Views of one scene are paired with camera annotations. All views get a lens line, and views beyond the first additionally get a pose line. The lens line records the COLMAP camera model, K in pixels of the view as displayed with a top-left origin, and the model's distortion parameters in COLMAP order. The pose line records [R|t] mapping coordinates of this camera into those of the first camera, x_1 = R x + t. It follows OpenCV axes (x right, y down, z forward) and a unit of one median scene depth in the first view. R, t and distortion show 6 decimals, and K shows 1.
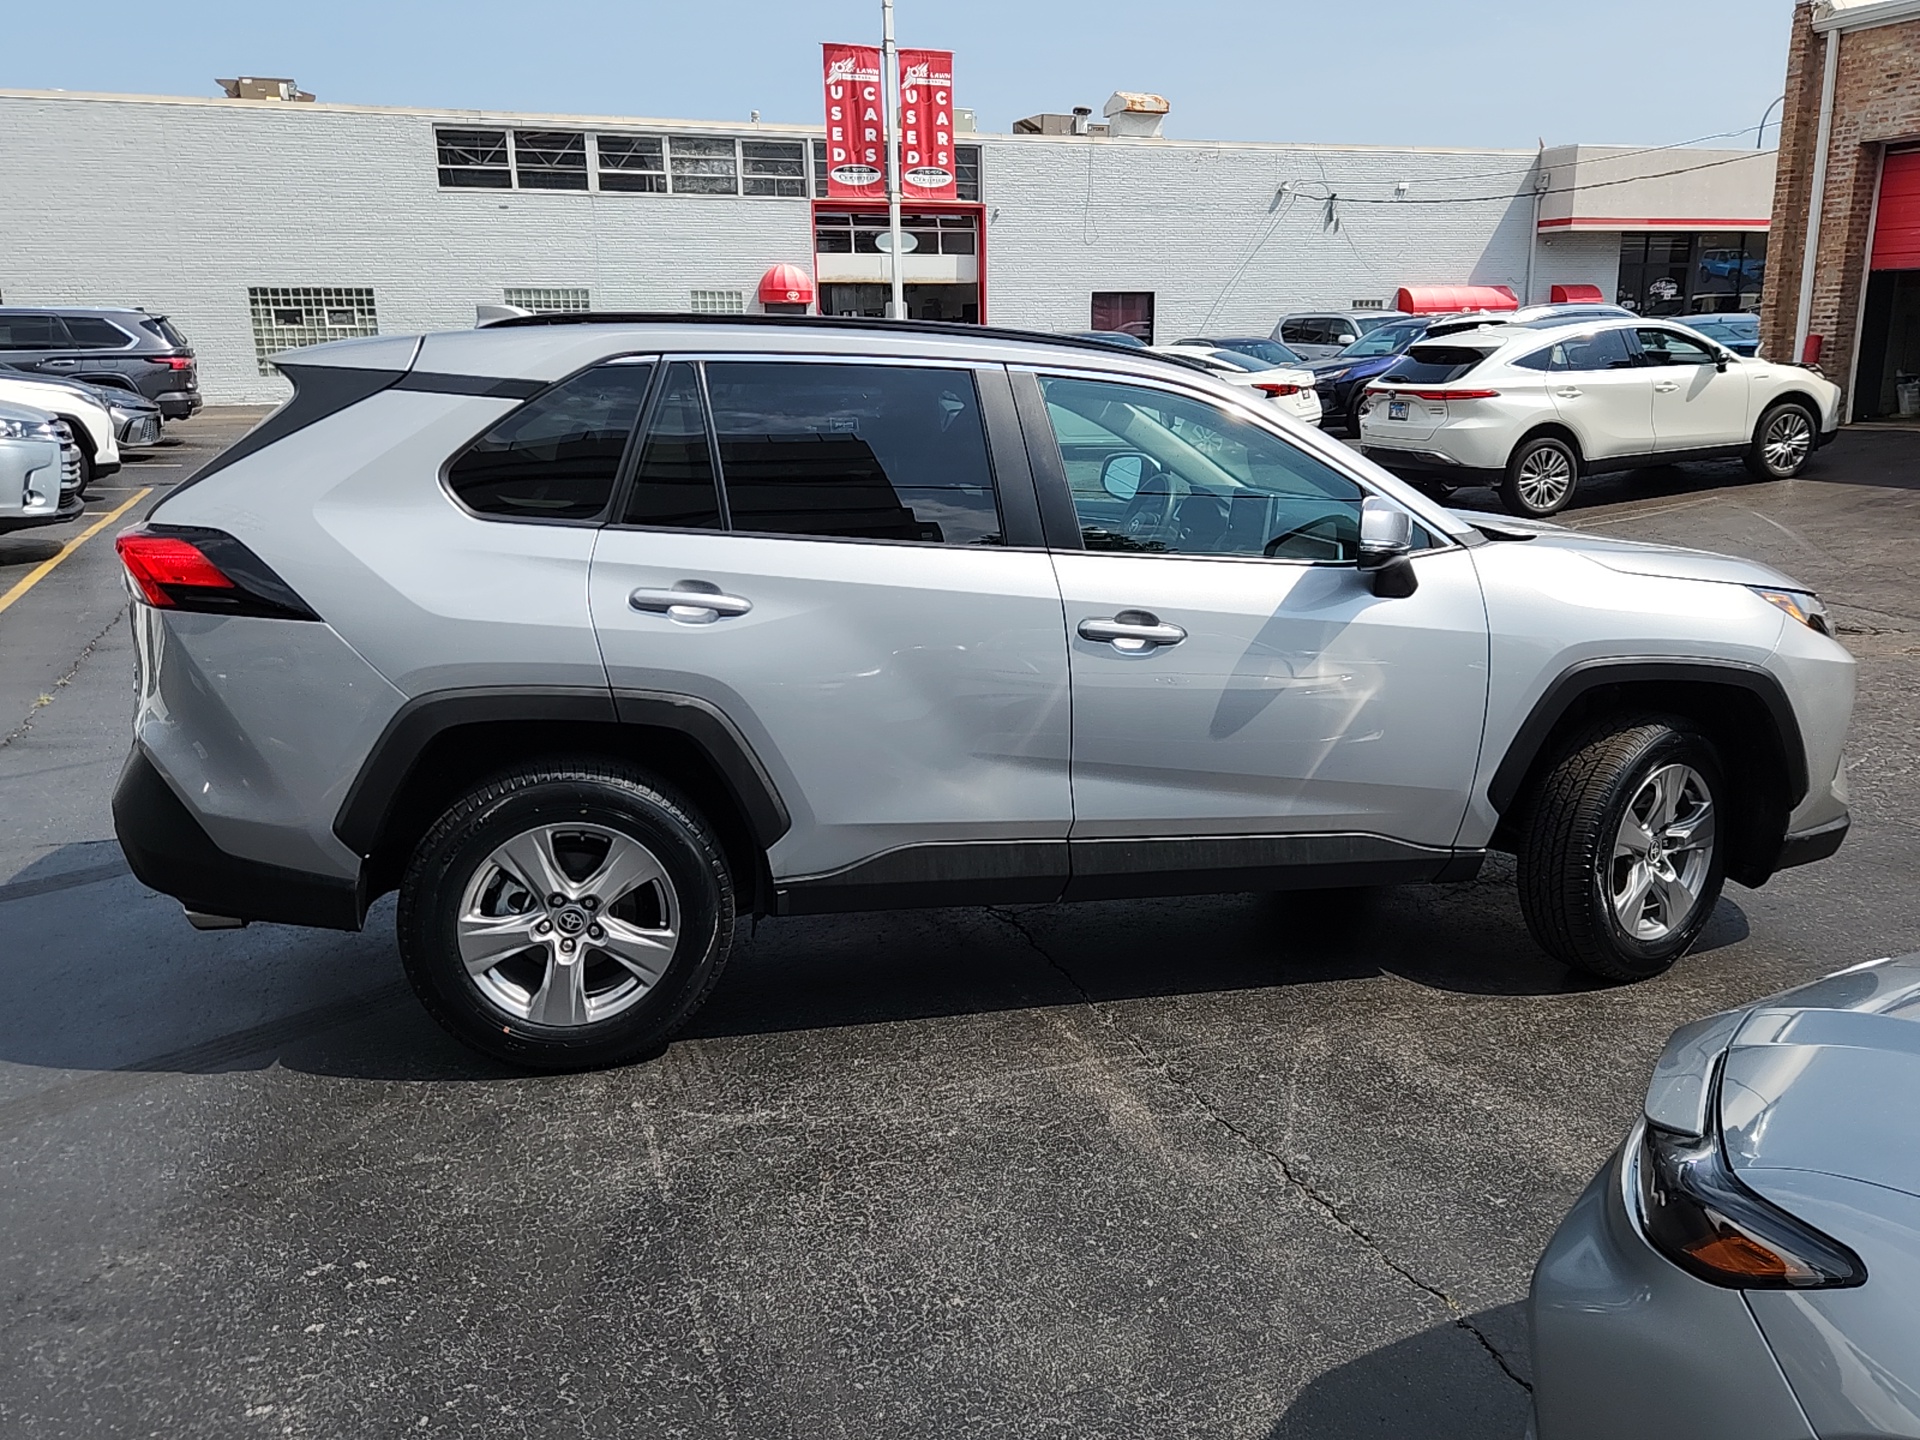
lens RADIAL K [[1637.0, 0, 951.0], [0, 1637.0, 746.1], [0, 0, 1]] dist [0.086286, -0.089029]
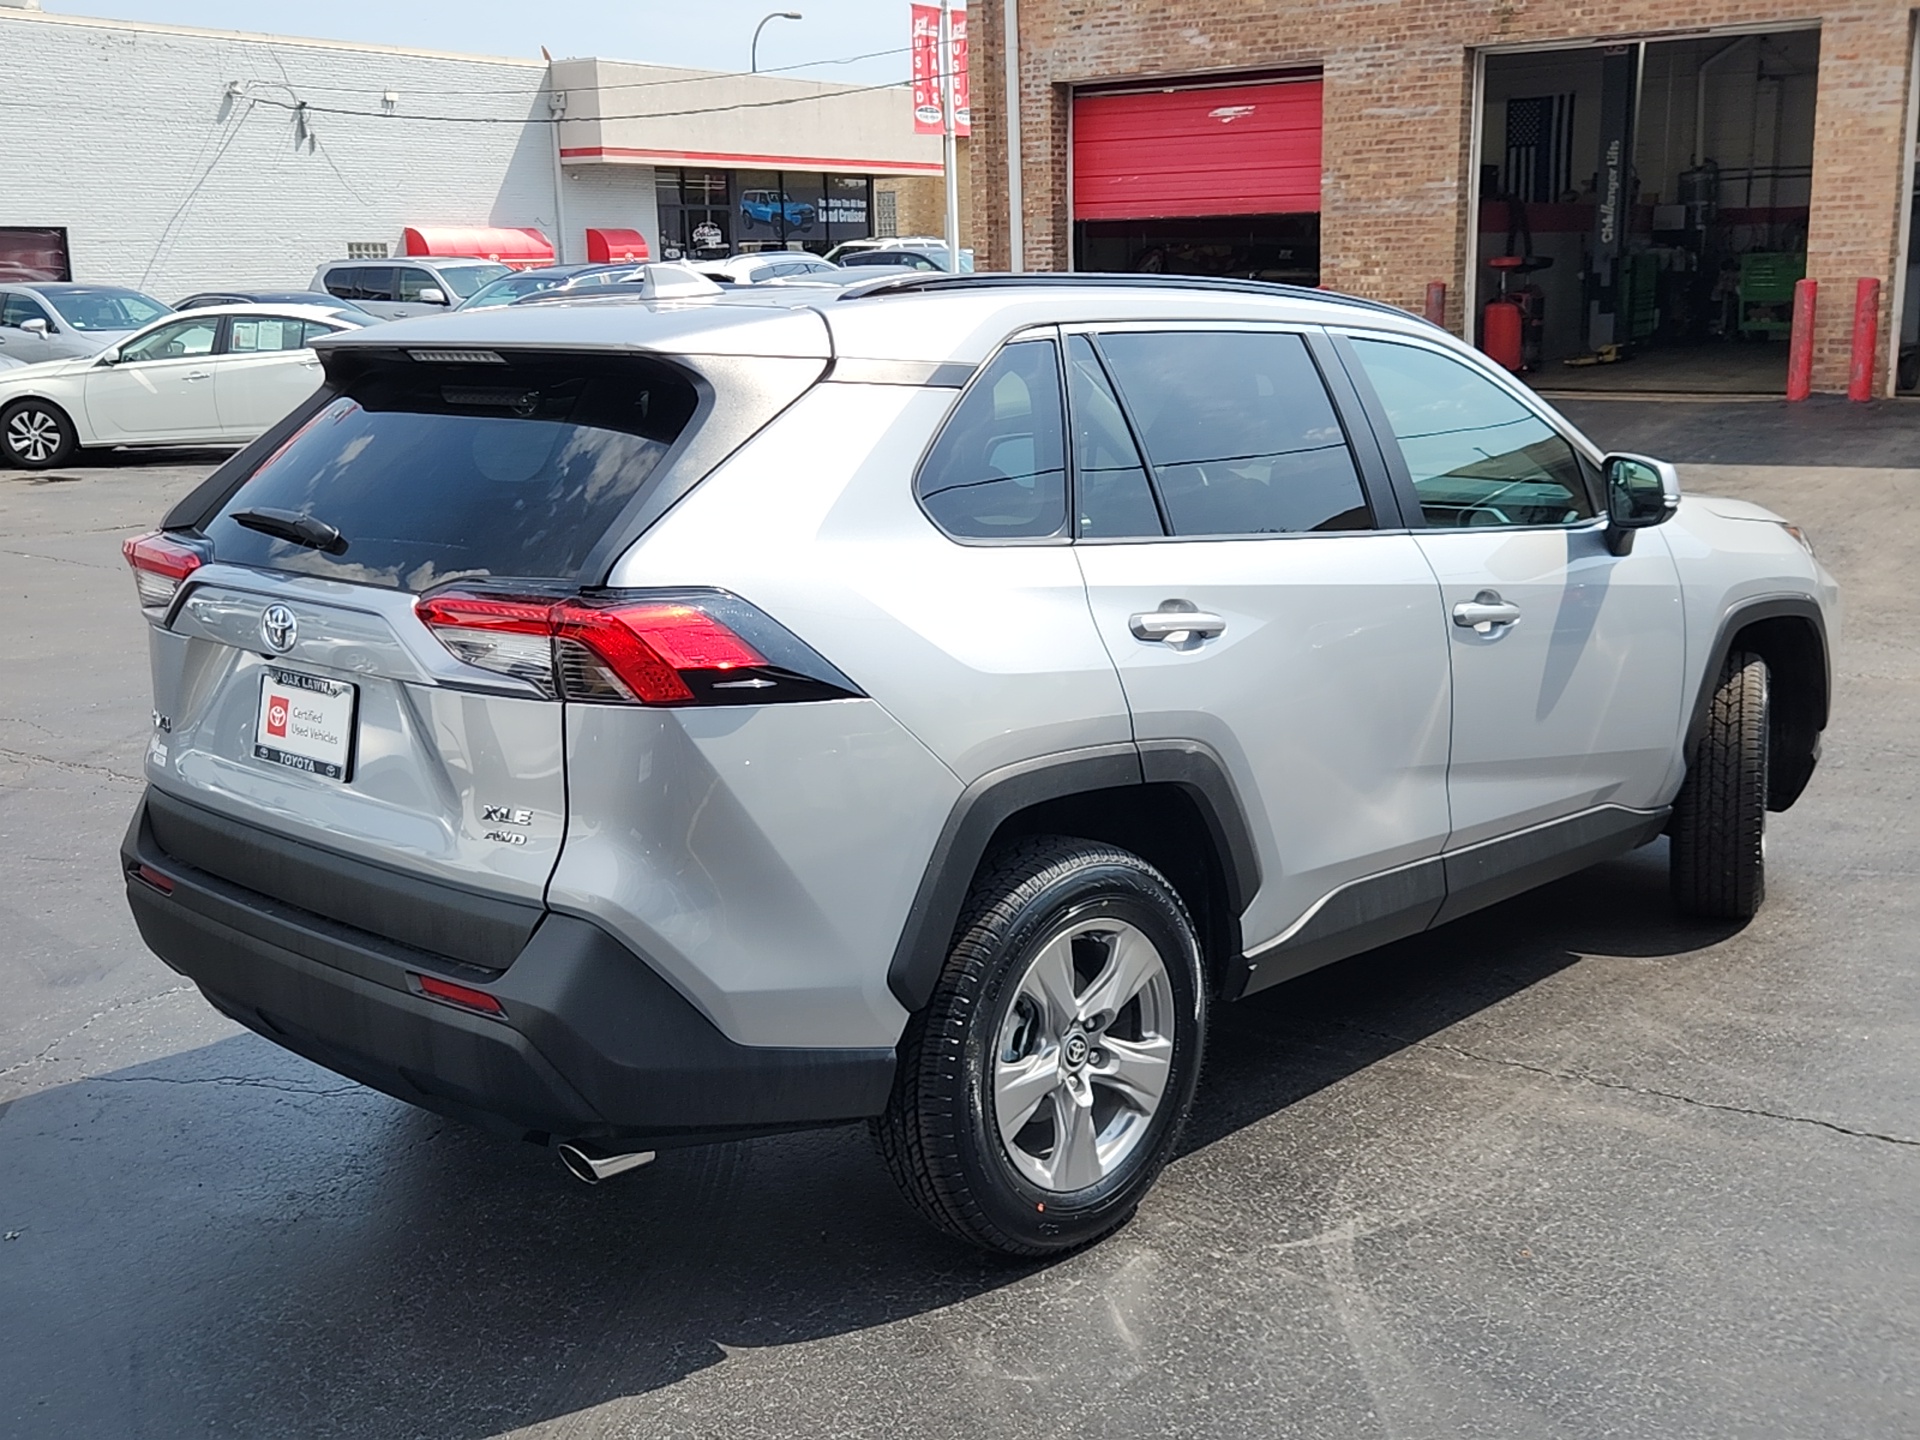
lens RADIAL K [[2205.7, 0, 1006.4], [0, 2205.7, 723.9], [0, 0, 1]] dist [0.078727, -0.061920]
pose [[0.809174, -0.124310, 0.574269, -0.224827], [0.152587, 0.988289, -0.001072, -0.013348], [-0.567411, 0.088494, 0.818666, 0.041242]]
